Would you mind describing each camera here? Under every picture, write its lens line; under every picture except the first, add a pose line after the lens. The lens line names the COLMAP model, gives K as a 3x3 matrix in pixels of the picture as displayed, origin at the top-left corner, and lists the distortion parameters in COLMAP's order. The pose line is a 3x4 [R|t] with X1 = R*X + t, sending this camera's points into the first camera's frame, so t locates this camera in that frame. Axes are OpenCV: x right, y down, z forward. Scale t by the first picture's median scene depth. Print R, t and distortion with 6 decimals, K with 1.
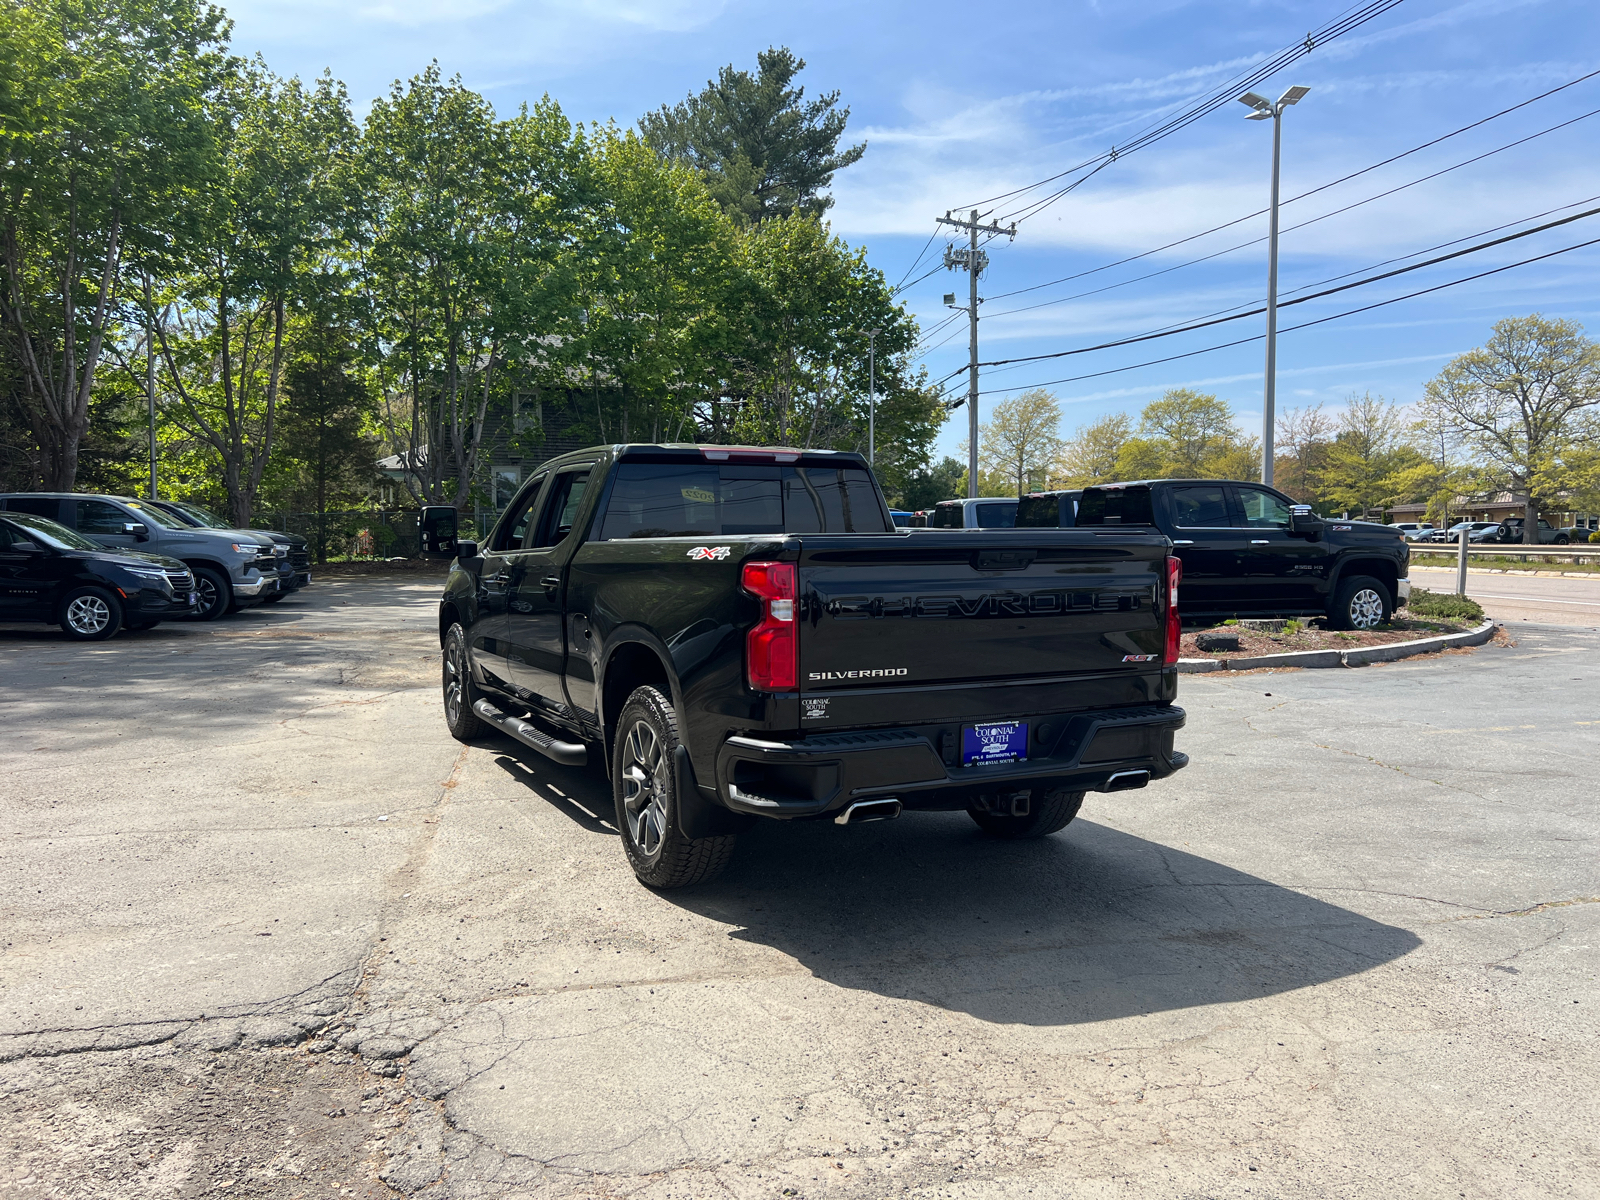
lens RADIAL K [[1215.0, 0, 819.7], [0, 1215.0, 594.5], [0, 0, 1]] dist [0.064436, -0.079371]
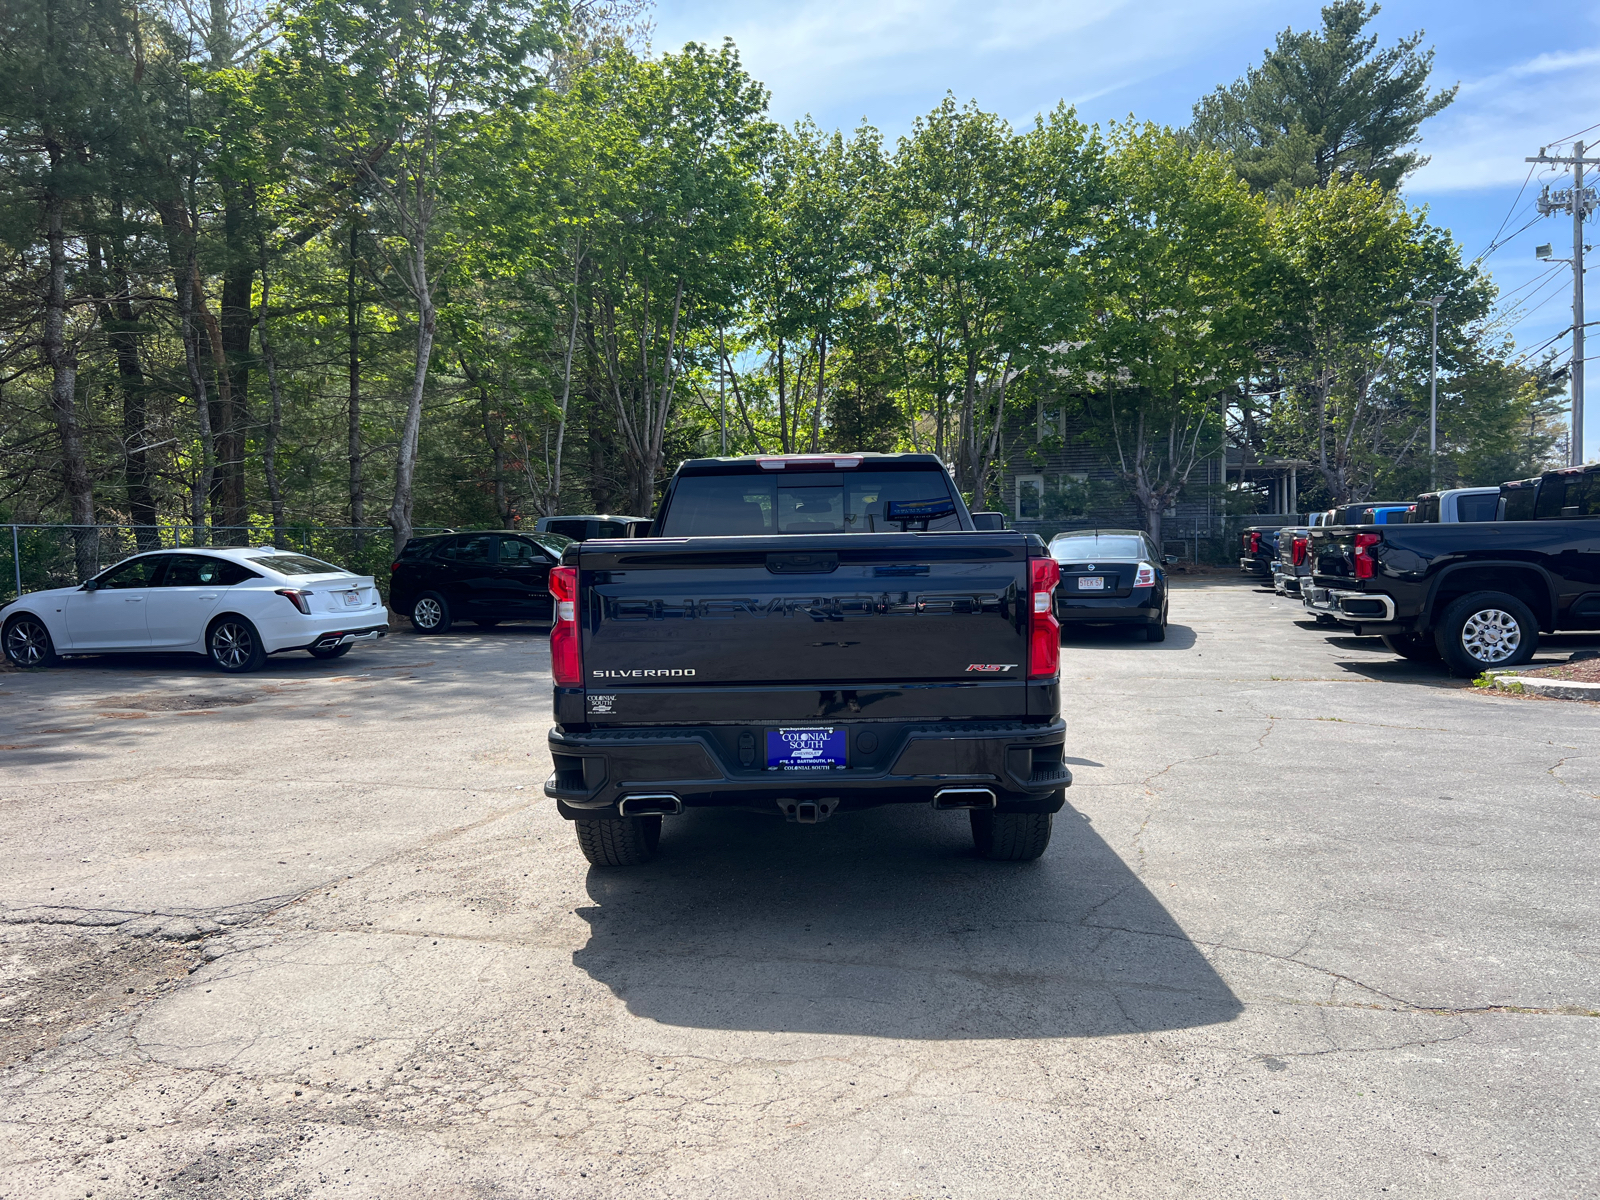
lens RADIAL K [[1221.2, 0, 818.2], [0, 1221.2, 601.8], [0, 0, 1]] dist [0.069583, -0.085039]
pose [[0.882789, 0.006549, -0.469724, 0.078627], [-0.006230, 0.999978, 0.002233, 0.000106], [0.469728, 0.000955, 0.882811, 0.016657]]
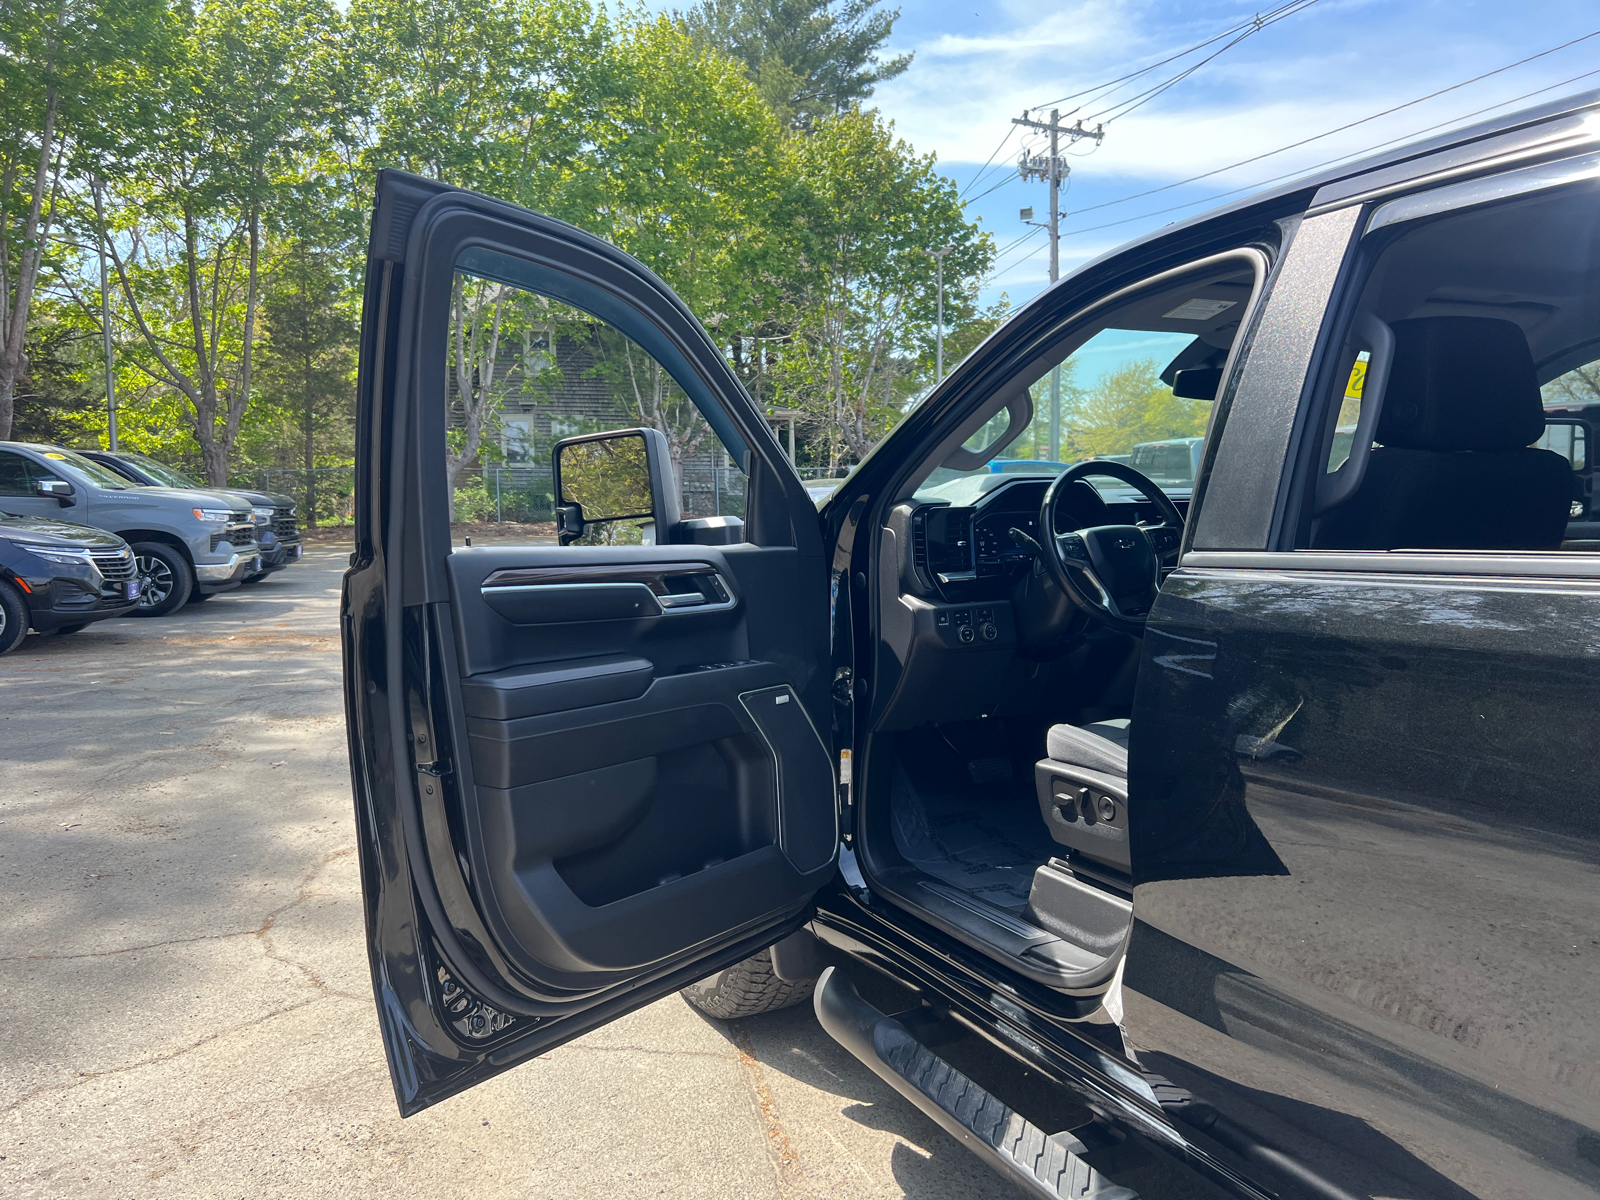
lens RADIAL K [[1224.0, 0, 800.0], [0, 1224.0, 600.0], [0, 0, 1]] dist [0.068444, -0.081887]
pose [[0.999940, -0.008052, -0.007441, -0.058147], [0.008346, 0.999150, 0.040368, -0.006965], [0.007109, -0.040428, 0.999157, 0.135894]]
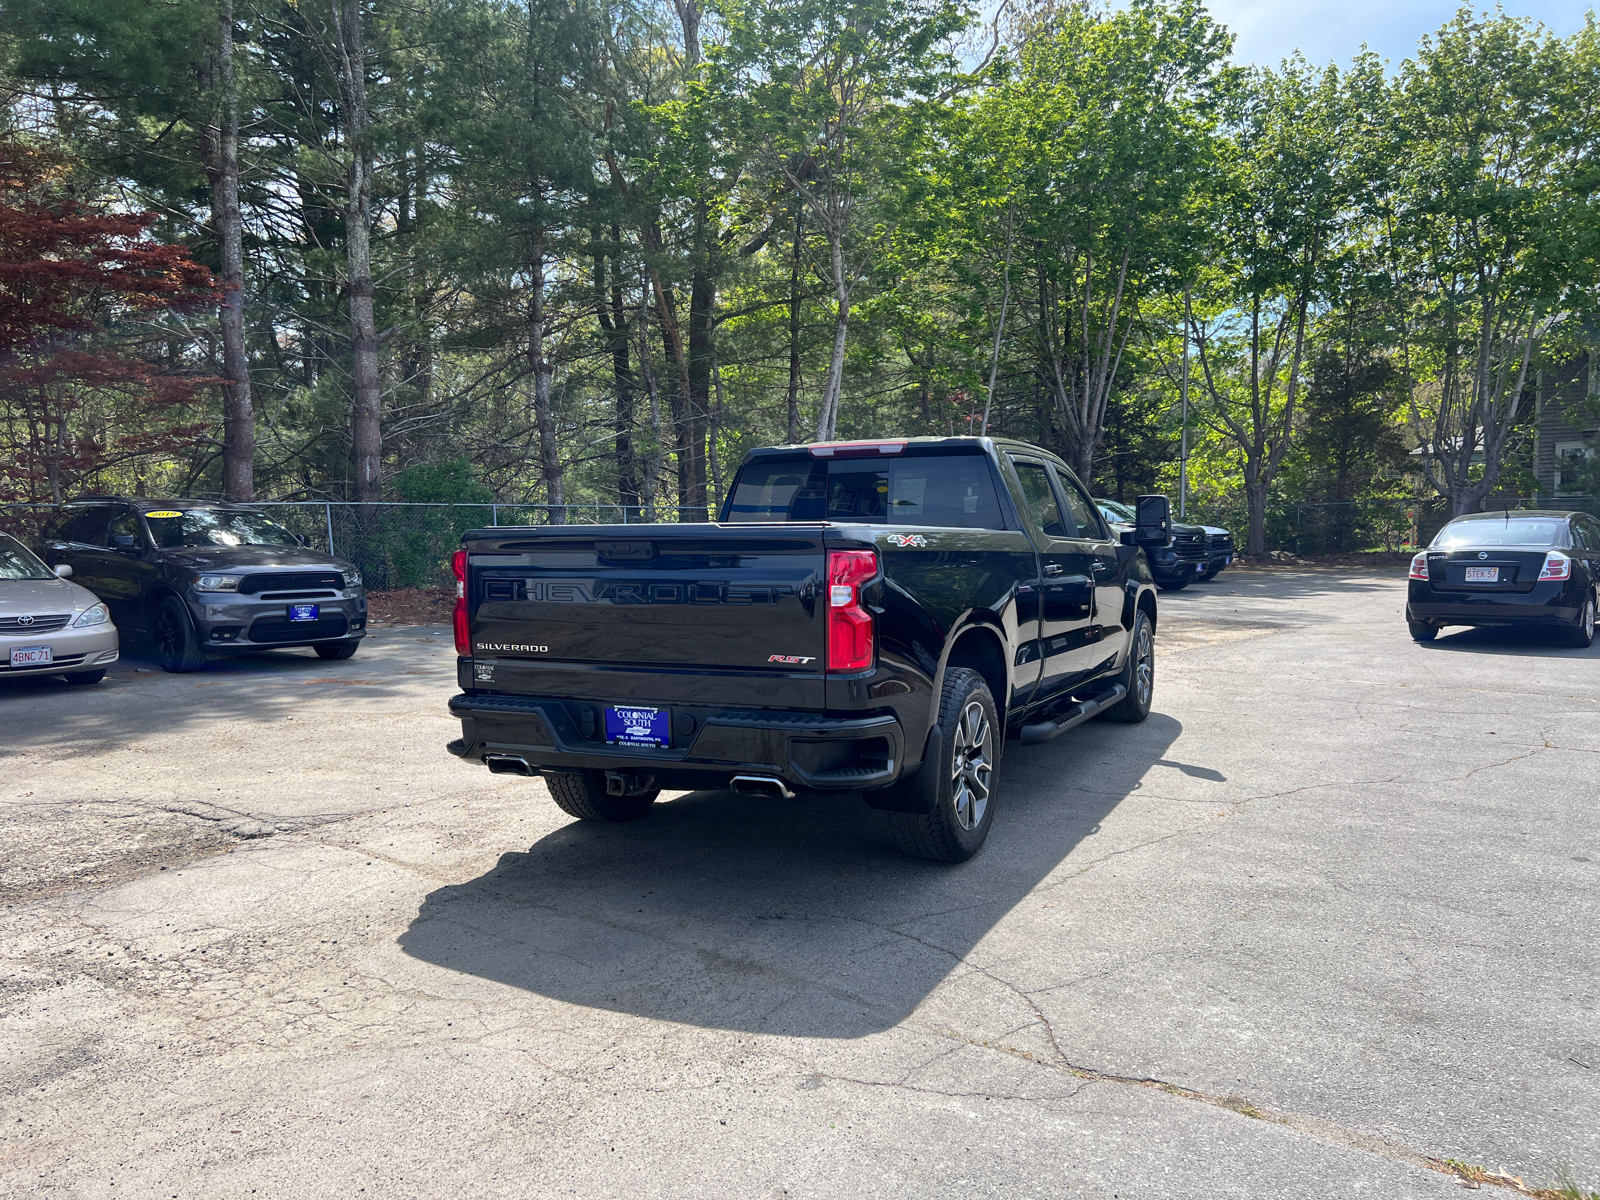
lens RADIAL K [[1224.0, 0, 800.0], [0, 1224.0, 600.0], [0, 0, 1]] dist [0.068444, -0.081887]
pose [[0.596215, 0.042239, -0.801713, 0.136319], [-0.031828, 0.999074, 0.028967, -0.002735], [0.802194, 0.008247, 0.597007, 0.061426]]
